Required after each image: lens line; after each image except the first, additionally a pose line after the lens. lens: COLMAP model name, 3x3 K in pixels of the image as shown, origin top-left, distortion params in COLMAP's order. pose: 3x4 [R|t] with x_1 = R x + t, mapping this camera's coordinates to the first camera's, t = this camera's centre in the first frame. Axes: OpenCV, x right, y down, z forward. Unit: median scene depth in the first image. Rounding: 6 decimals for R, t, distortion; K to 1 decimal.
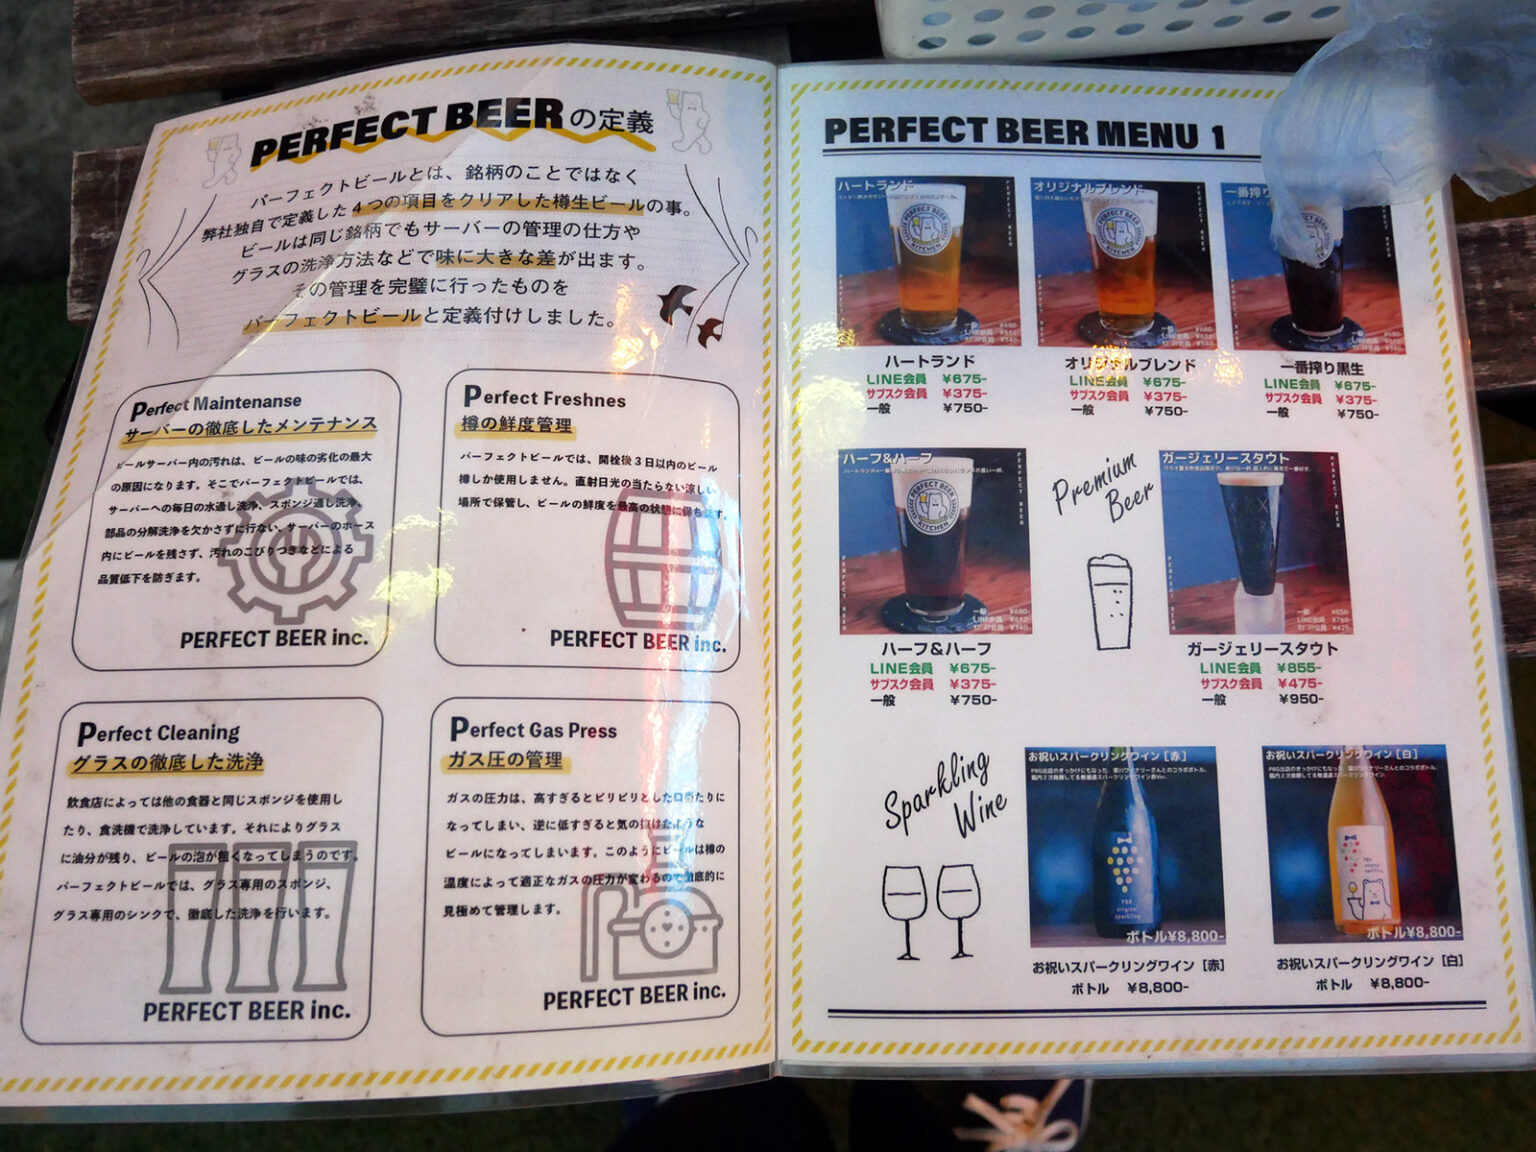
lens RADIAL K [[1090.7, 0, 768.9], [0, 1090.7, 623.3], [0, 0, 1]] dist [-0.039478, 0.000175]
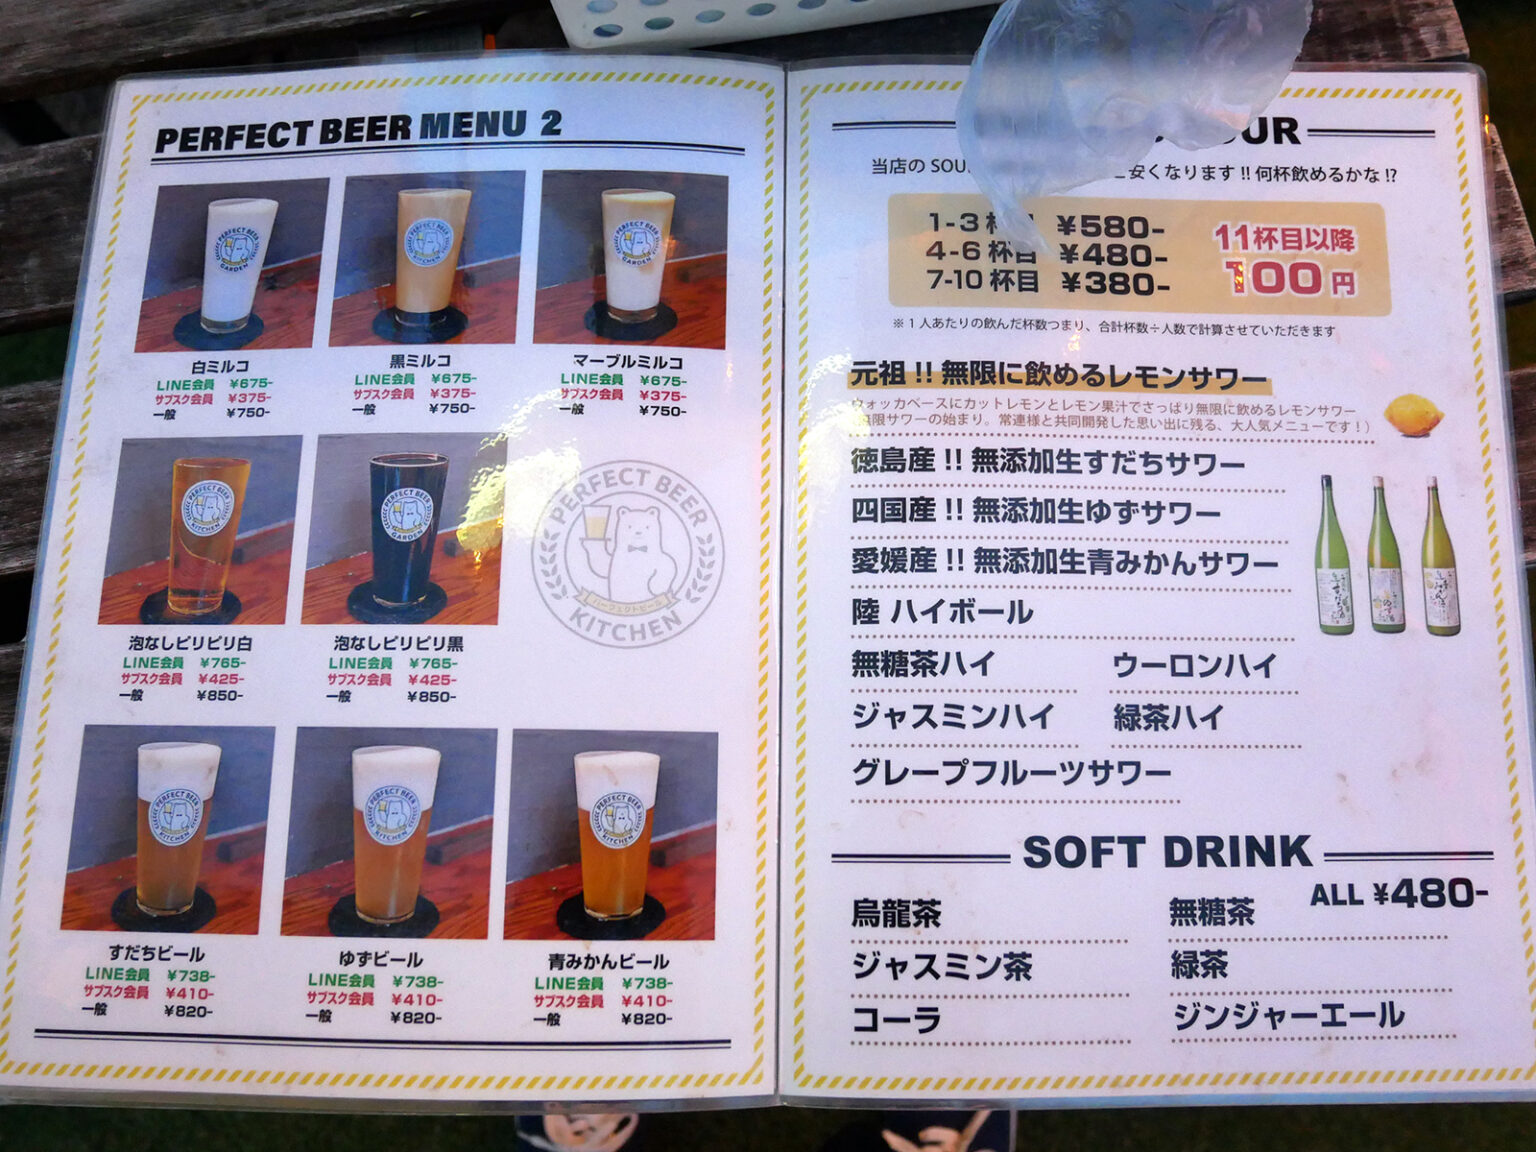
lens RADIAL K [[1104.5, 0, 768.0], [0, 1104.5, 576.0], [0, 0, 1]] dist [-0.042983, 0.002497]
pose [[0.997145, 0.004562, -0.075375, 0.356189], [-0.007850, 0.999027, -0.043388, -0.000324], [0.075103, 0.043856, 0.996211, 0.005894]]
